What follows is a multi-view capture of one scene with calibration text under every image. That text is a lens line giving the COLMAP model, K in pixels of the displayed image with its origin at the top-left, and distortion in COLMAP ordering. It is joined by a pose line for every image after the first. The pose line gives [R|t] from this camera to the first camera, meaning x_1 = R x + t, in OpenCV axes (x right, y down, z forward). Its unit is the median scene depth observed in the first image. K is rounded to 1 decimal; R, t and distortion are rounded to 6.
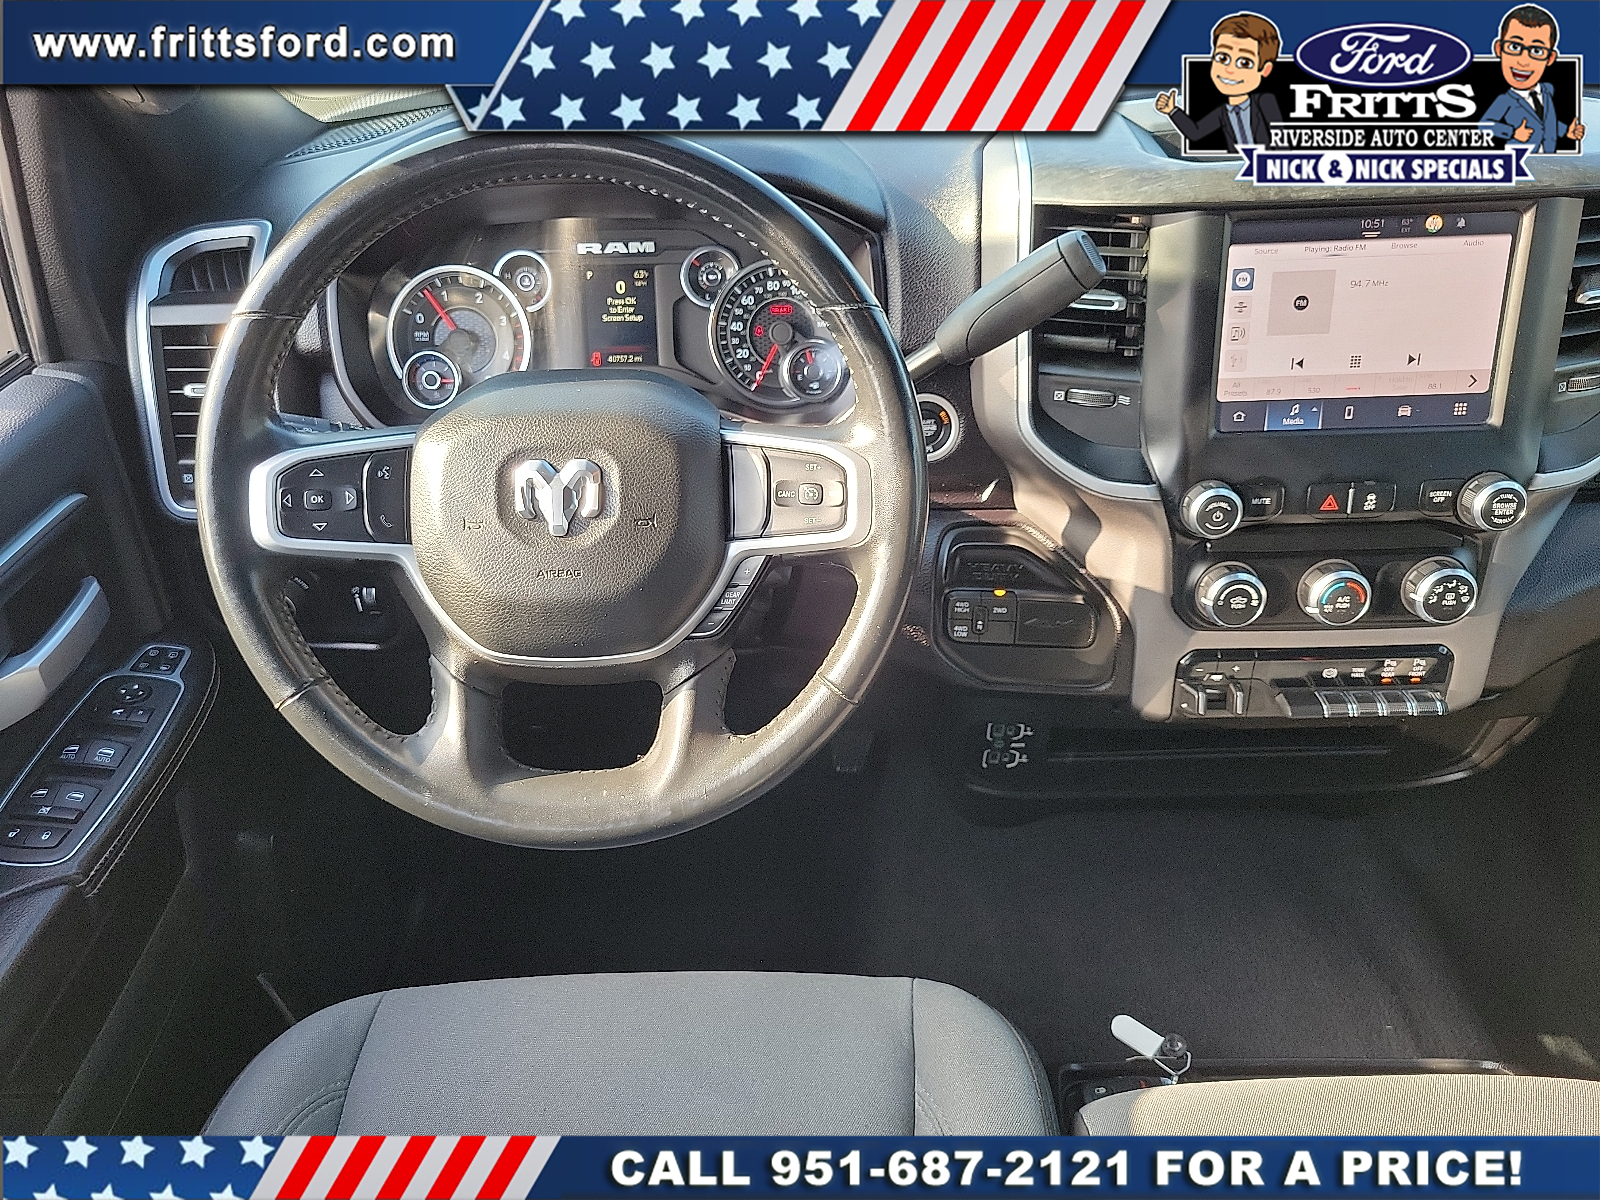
lens RADIAL K [[1252.4, 0, 749.2], [0, 1252.4, 630.7], [0, 0, 1]] dist [-0.002454, -0.002105]
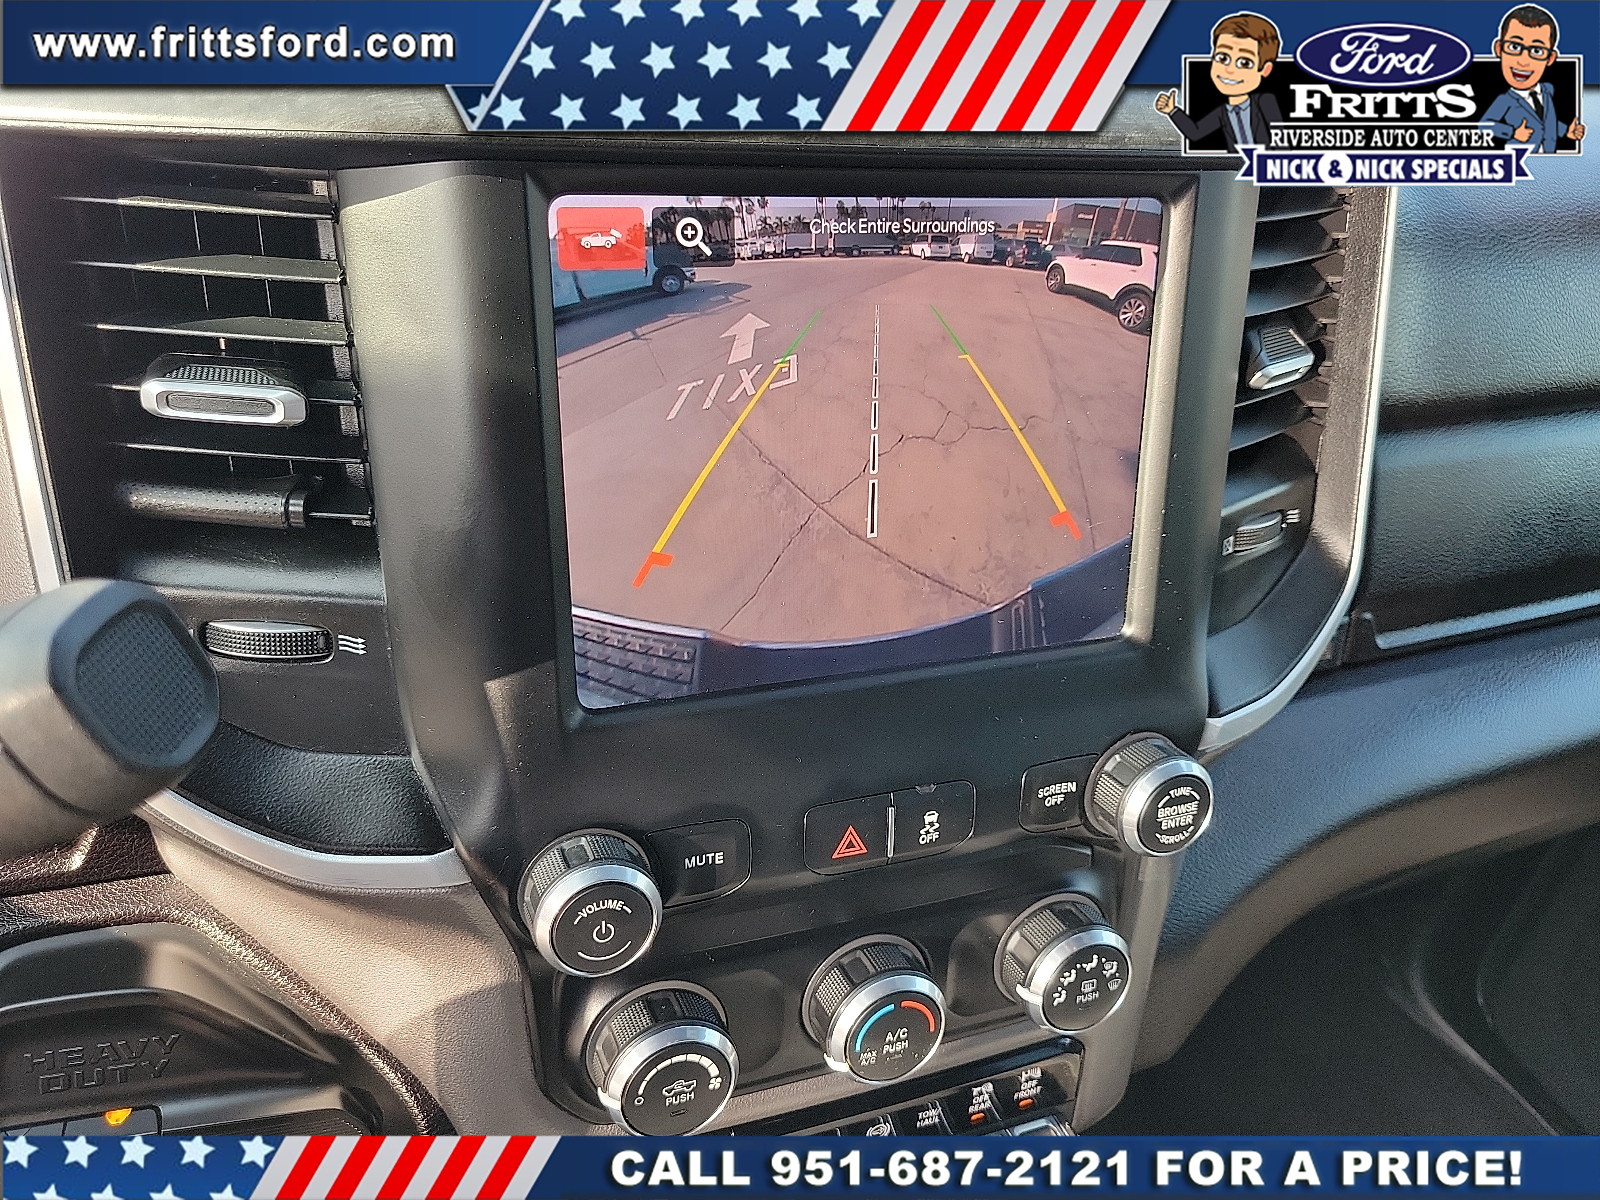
lens RADIAL K [[1252.4, 0, 792.8], [0, 1252.4, 606.7], [0, 0, 1]] dist [-0.002454, -0.002105]
pose [[0.909360, -0.086860, 0.406842, 0.267941], [0.101677, 0.994706, -0.014898, -0.177063], [-0.403394, 0.054914, 0.913377, 0.588750]]
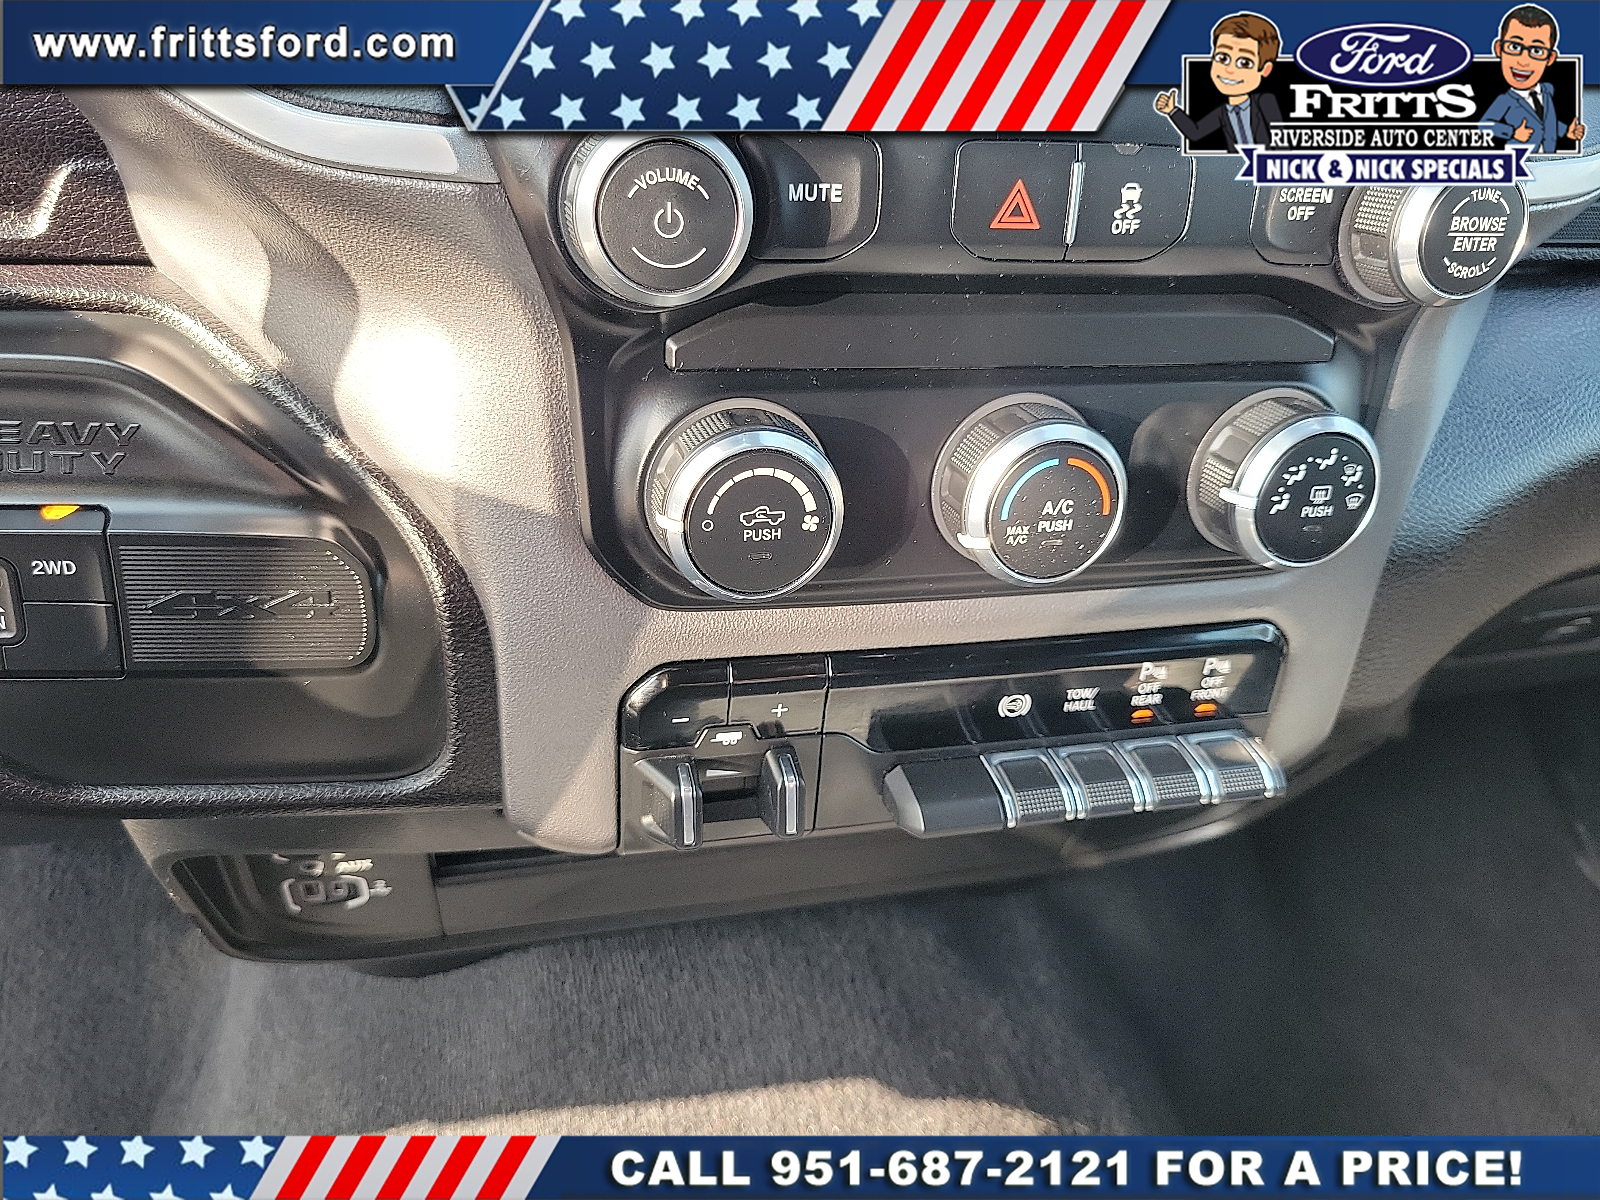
lens RADIAL K [[1252.4, 0, 804.6], [0, 1252.4, 598.7], [0, 0, 1]] dist [-0.002454, -0.002105]
pose [[0.948772, -0.039339, 0.313503, 0.301874], [0.032945, 0.999127, 0.025671, -0.011232], [-0.314239, -0.014028, 0.949240, 0.697731]]
